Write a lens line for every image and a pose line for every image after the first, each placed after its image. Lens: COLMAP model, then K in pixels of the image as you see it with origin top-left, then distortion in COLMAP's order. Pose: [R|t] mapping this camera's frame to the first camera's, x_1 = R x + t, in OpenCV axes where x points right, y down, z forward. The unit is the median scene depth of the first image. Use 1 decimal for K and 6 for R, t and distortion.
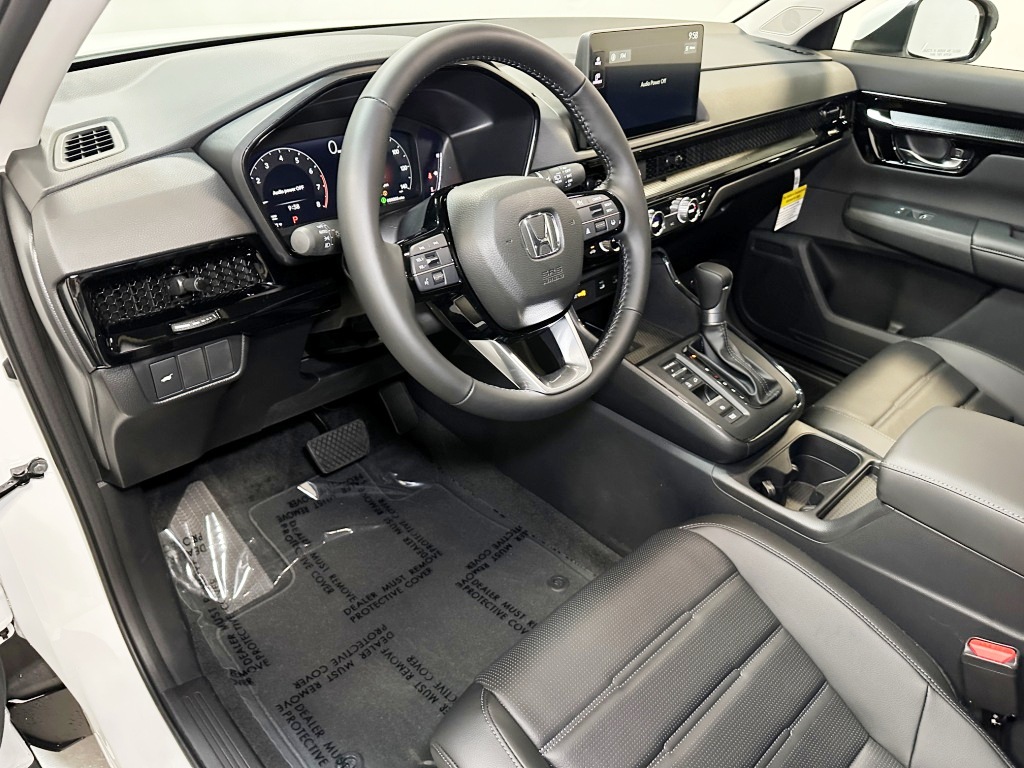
lens RADIAL K [[721.1, 0, 512.0], [0, 721.1, 384.0], [0, 0, 1]] dist [0.105955, 0.000133]
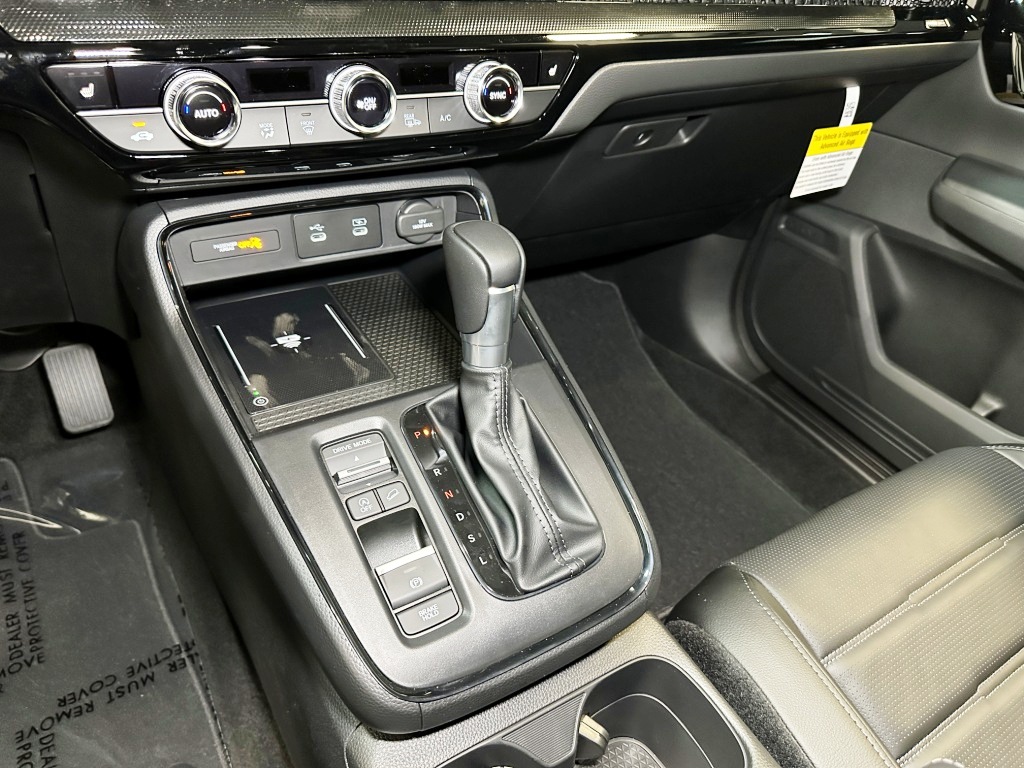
lens RADIAL K [[743.5, 0, 512.0], [0, 743.5, 384.0], [0, 0, 1]] dist [0.051793, -0.000267]
pose [[0.973609, 0.194051, -0.120128, 0.244882], [-0.184799, 0.979181, 0.083986, -0.079710], [0.133924, -0.059570, 0.989200, 0.402313]]
